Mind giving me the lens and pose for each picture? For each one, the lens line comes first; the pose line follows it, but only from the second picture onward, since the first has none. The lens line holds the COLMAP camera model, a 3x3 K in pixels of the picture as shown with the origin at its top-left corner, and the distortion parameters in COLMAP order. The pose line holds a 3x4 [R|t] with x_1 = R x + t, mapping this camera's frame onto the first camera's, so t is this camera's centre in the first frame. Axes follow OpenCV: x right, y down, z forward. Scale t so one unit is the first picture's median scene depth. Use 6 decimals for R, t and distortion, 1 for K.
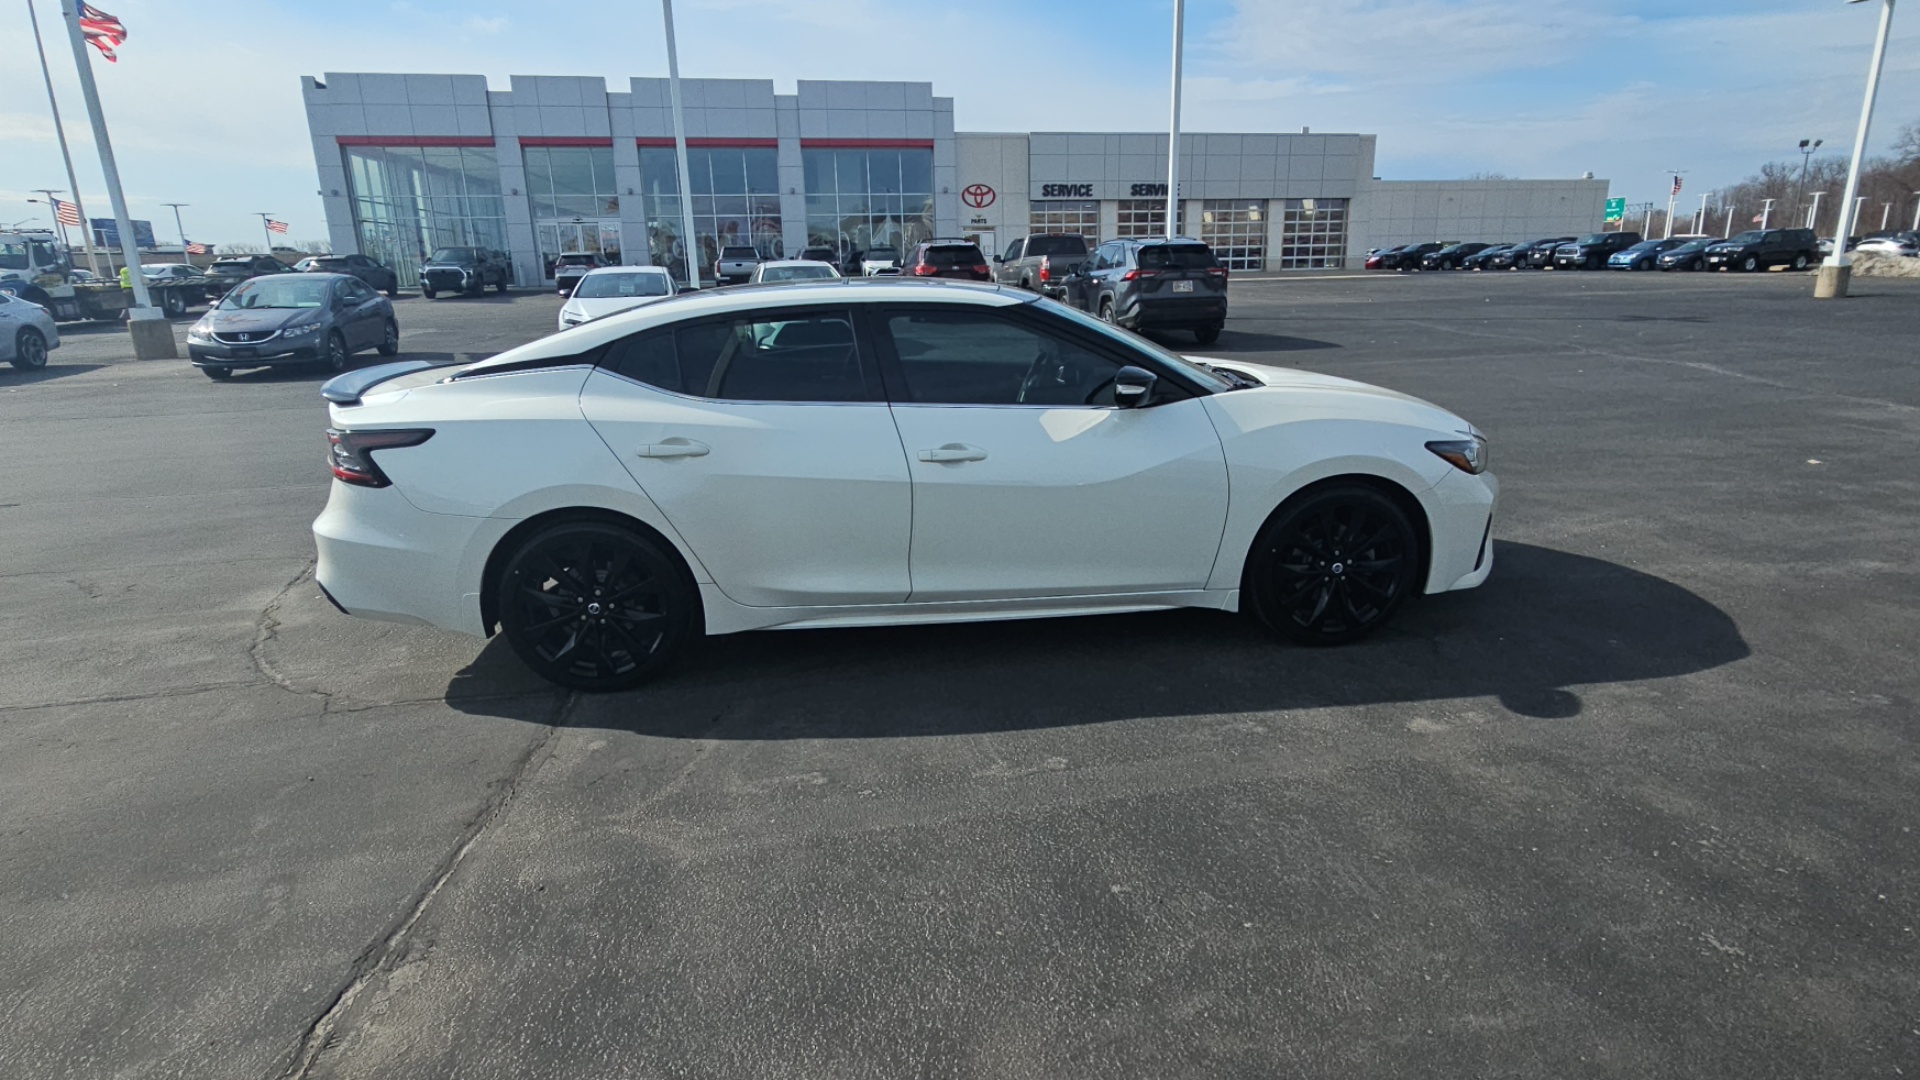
lens RADIAL K [[991.9, 0, 982.9], [0, 991.9, 550.5], [0, 0, 1]] dist [0.005344, -0.002613]
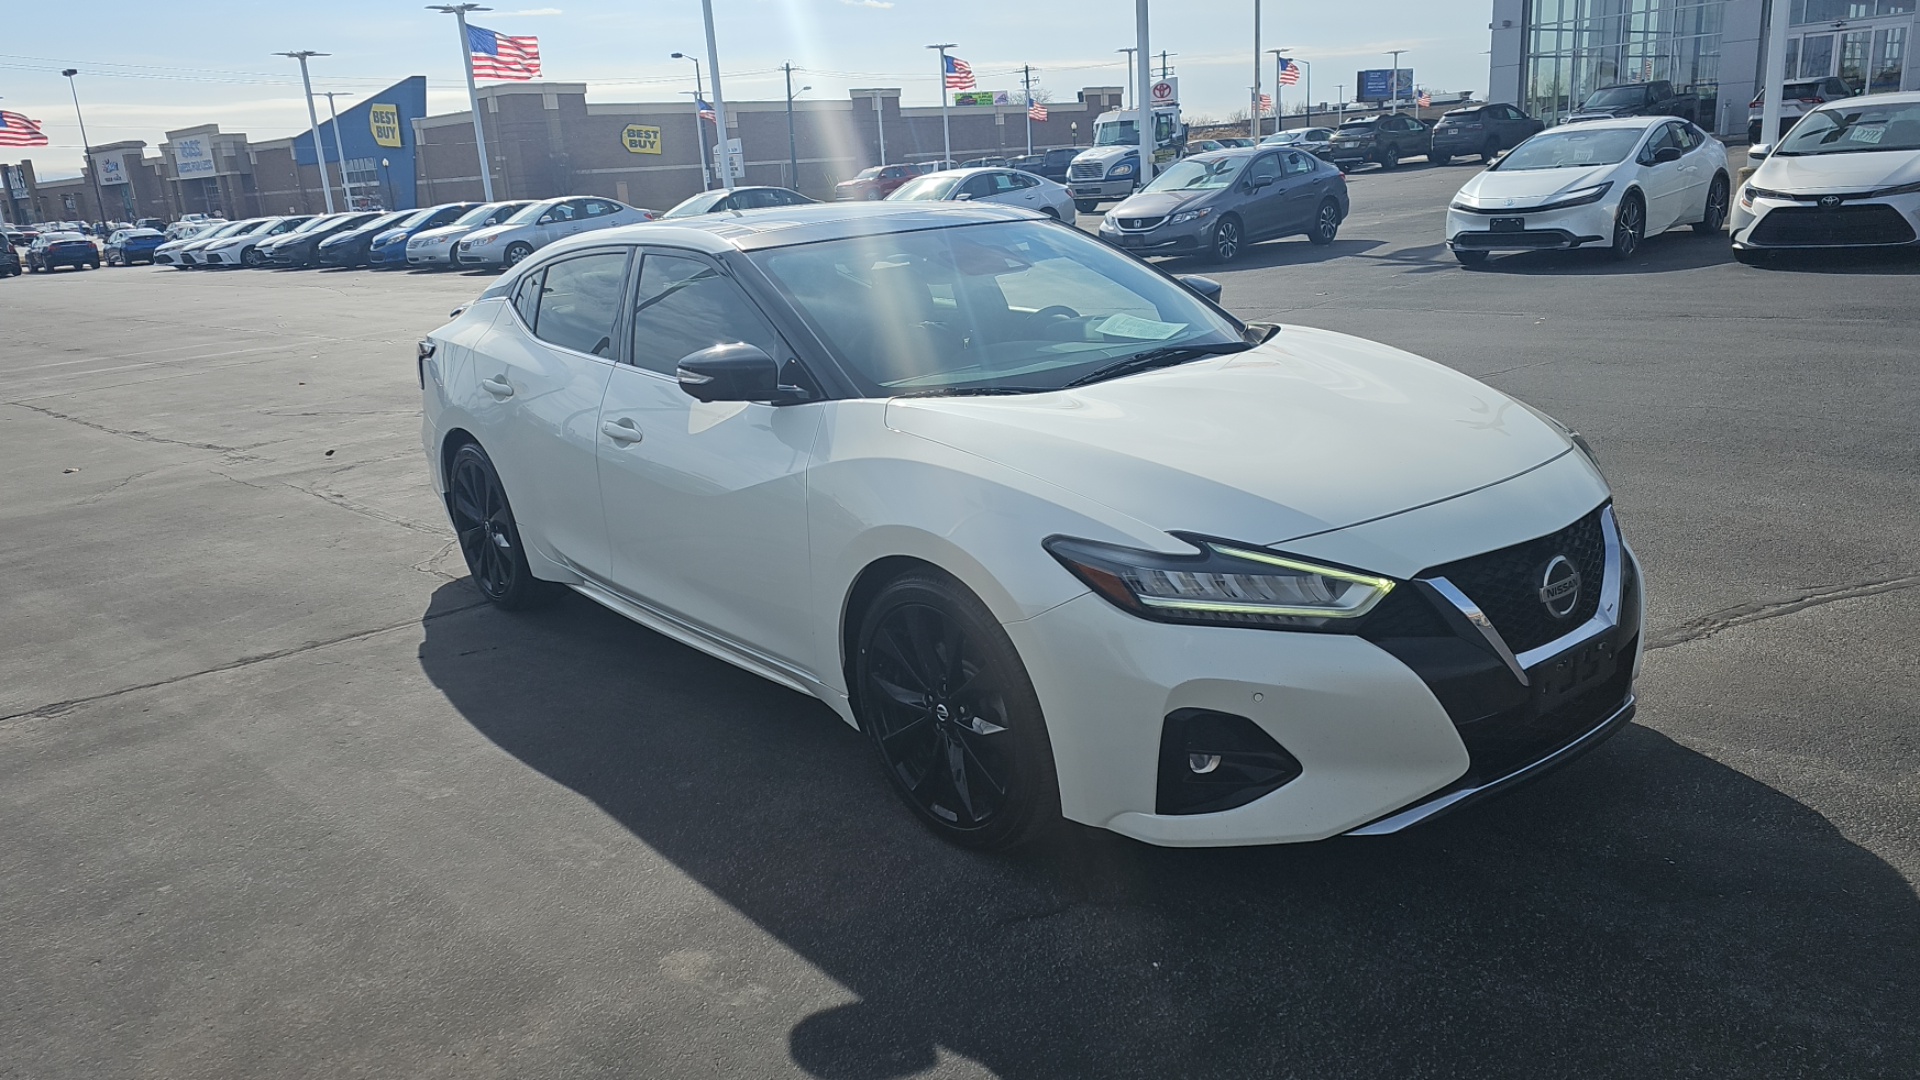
lens RADIAL K [[1361.8, 0, 950.1], [0, 1361.8, 562.5], [0, 0, 1]] dist [0.075636, -0.059983]
pose [[0.543342, 0.218141, -0.810675, 1.084047], [-0.183199, 0.973187, 0.139084, -0.201861], [0.819279, 0.072945, 0.568737, 0.574394]]
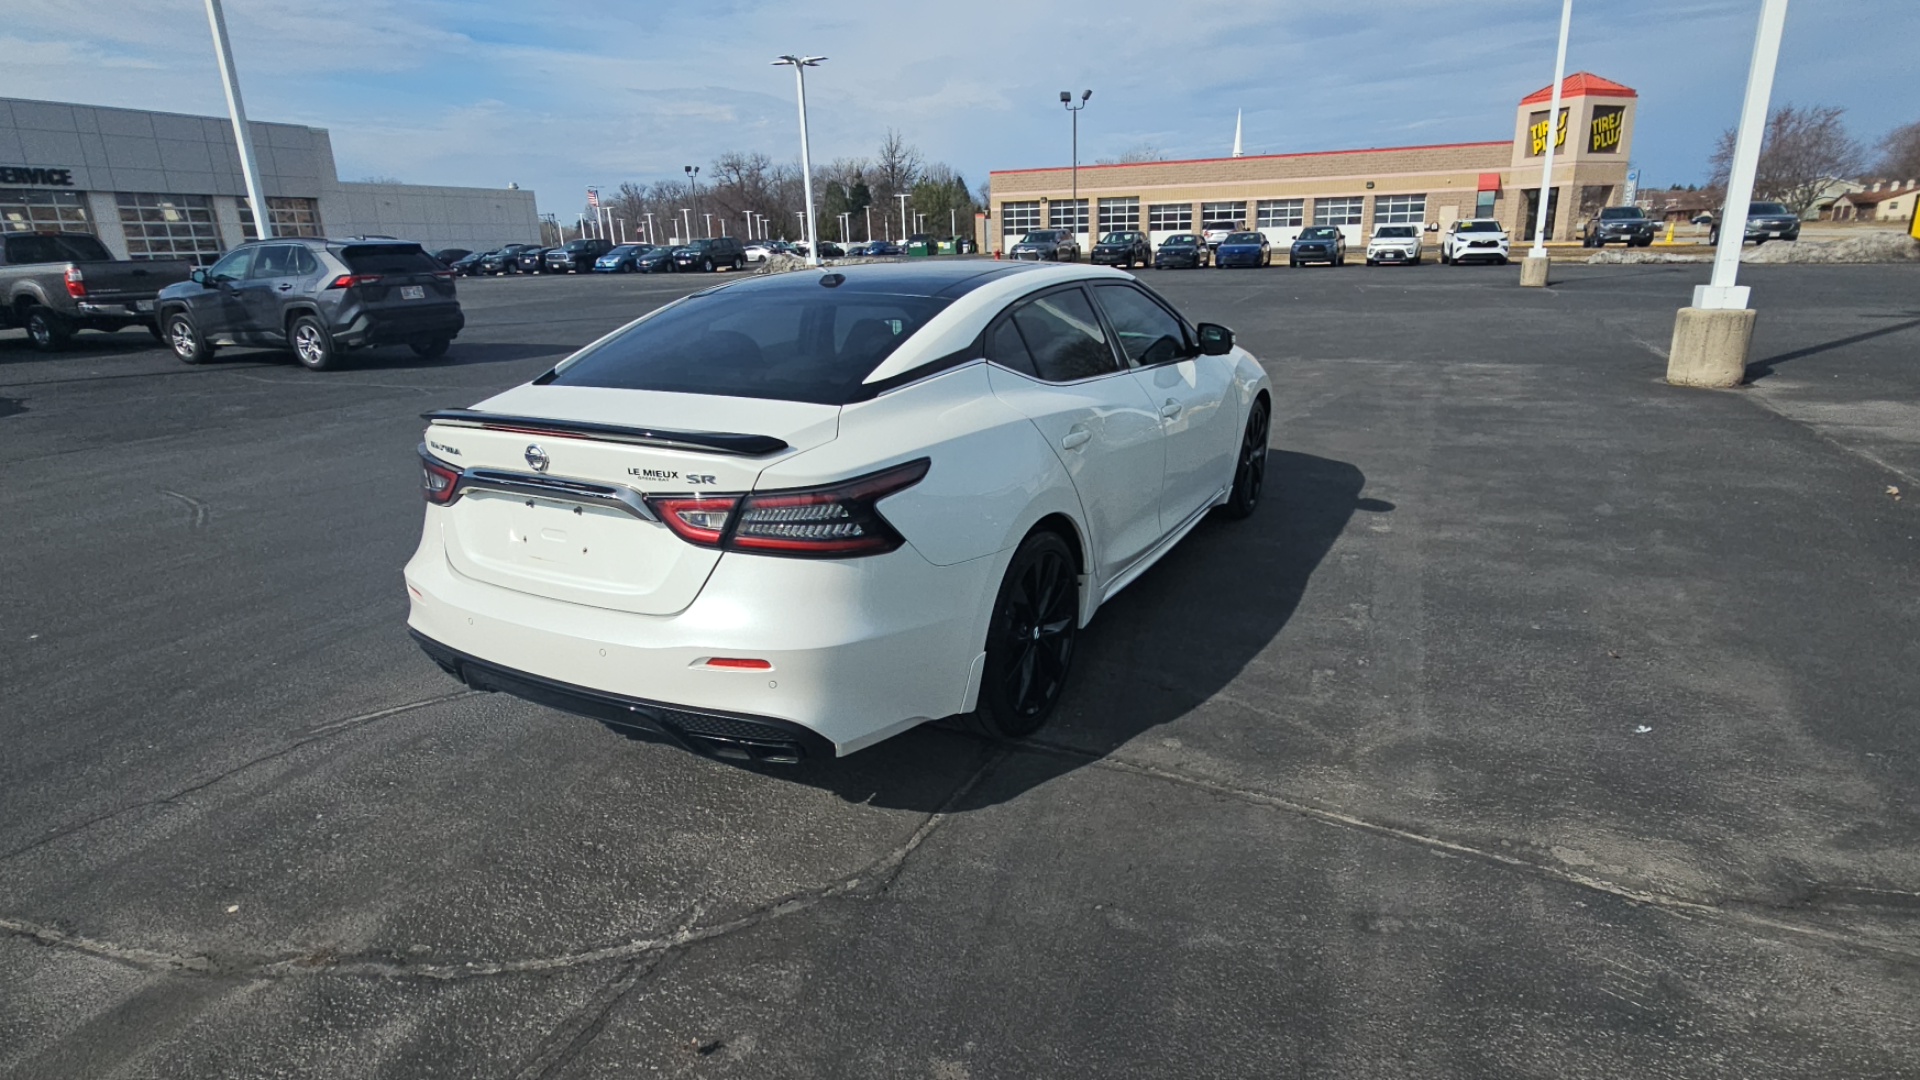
lens RADIAL K [[991.9, 0, 982.9], [0, 991.9, 550.5], [0, 0, 1]] dist [0.005344, -0.002613]
pose [[0.562190, -0.241219, 0.791047, -1.100873], [0.246765, 0.961872, 0.117936, -0.126900], [-0.789335, 0.128900, 0.600279, 0.503935]]
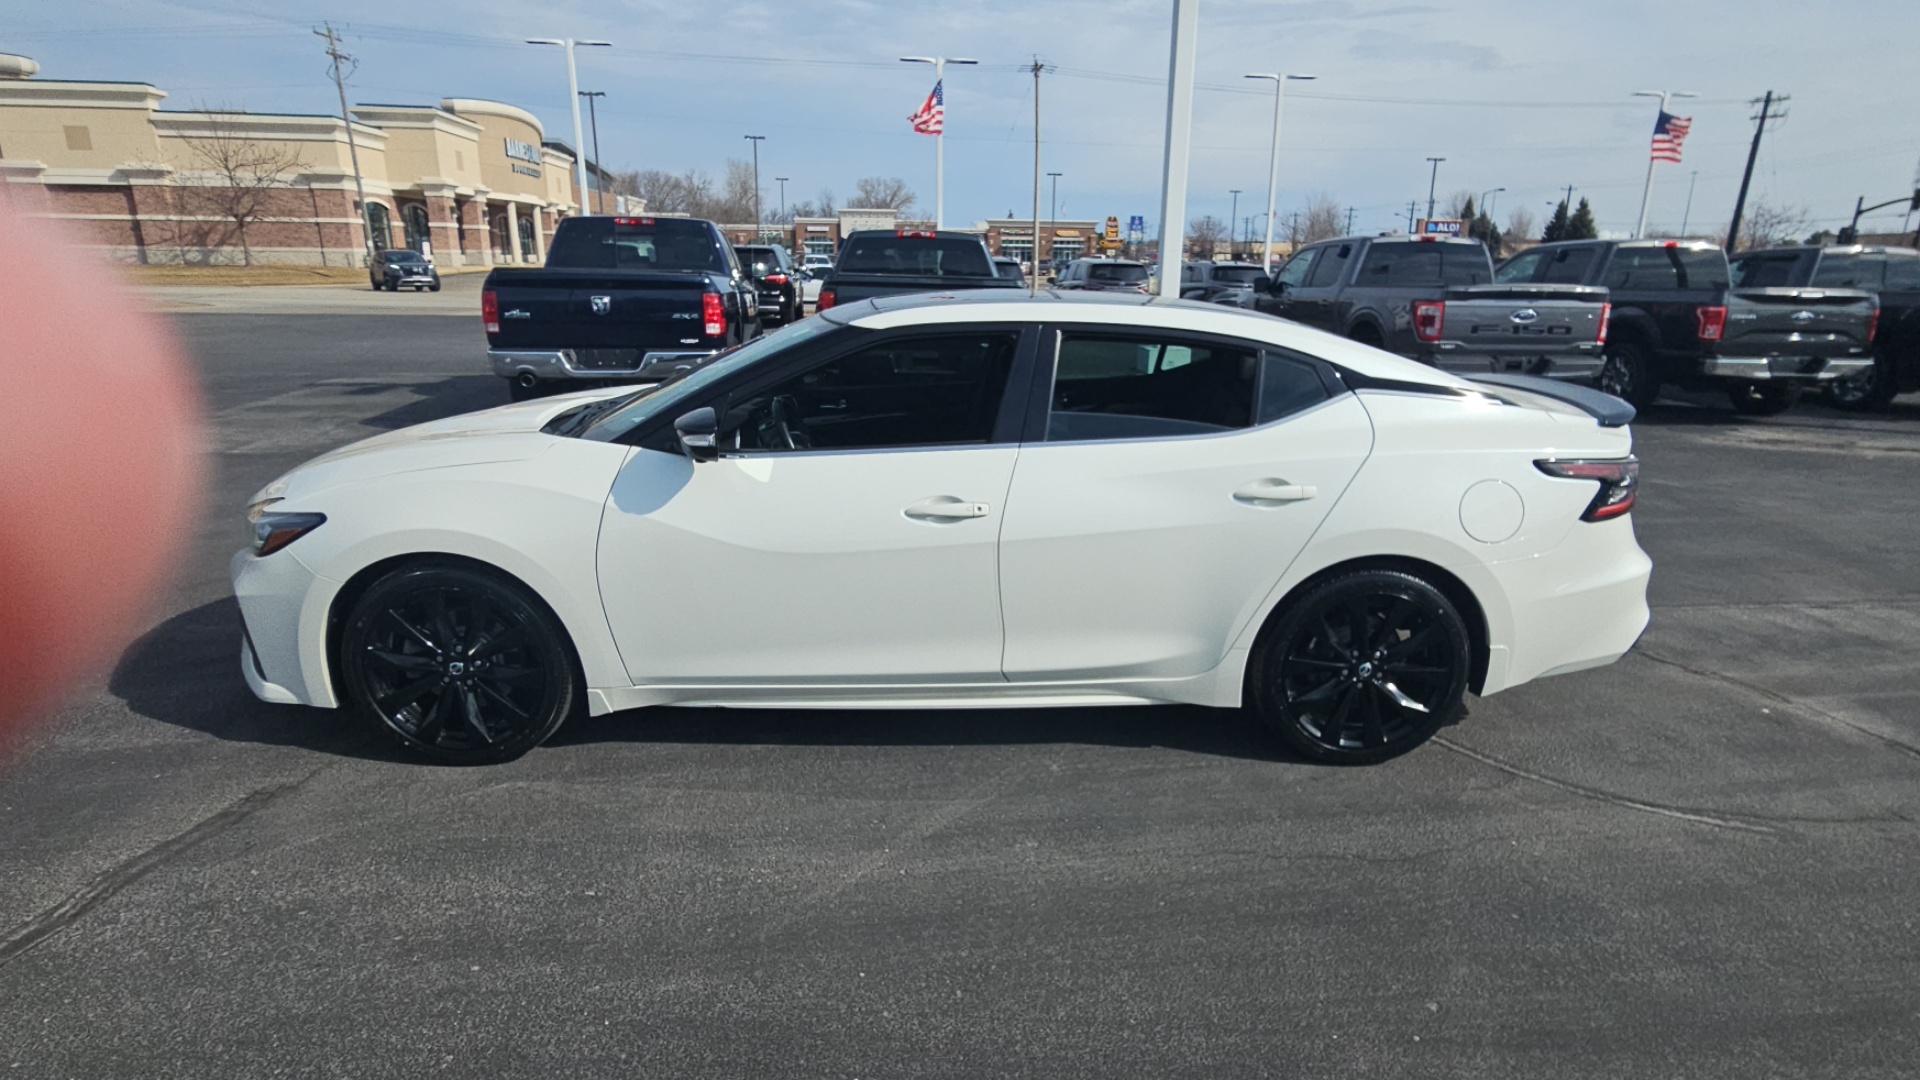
lens RADIAL K [[991.9, 0, 982.9], [0, 991.9, 550.5], [0, 0, 1]] dist [0.005344, -0.002613]
pose [[-0.997413, -0.014288, 0.070453, -0.171791], [0.026016, 0.841875, 0.539045, -0.650400], [-0.067015, 0.539484, -0.839325, 2.187592]]
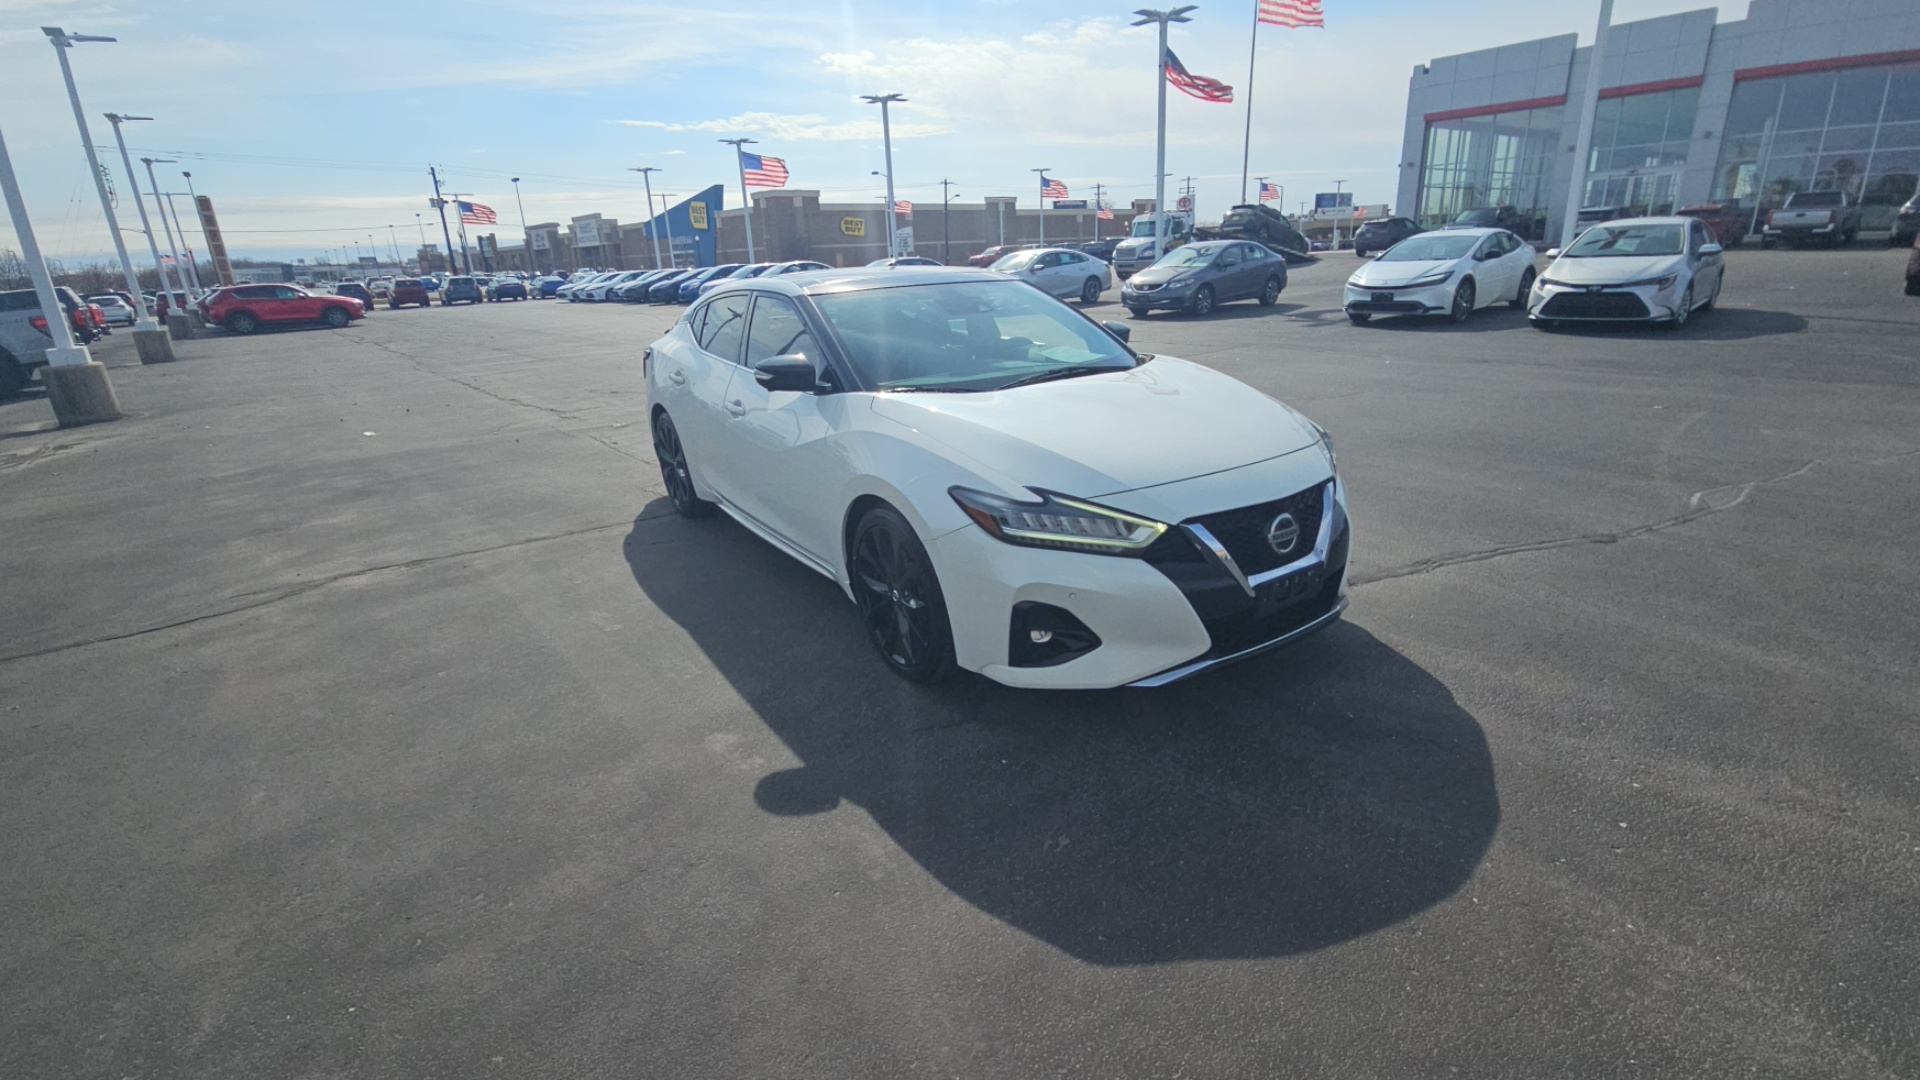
lens RADIAL K [[858.6, 0, 975.9], [0, 858.6, 545.8], [0, 0, 1]] dist [0.008698, -0.006670]
pose [[0.472914, 0.286063, -0.833379, 1.138476], [-0.217362, 0.954474, 0.204285, -0.227837], [0.853877, 0.084535, 0.513563, 0.696352]]
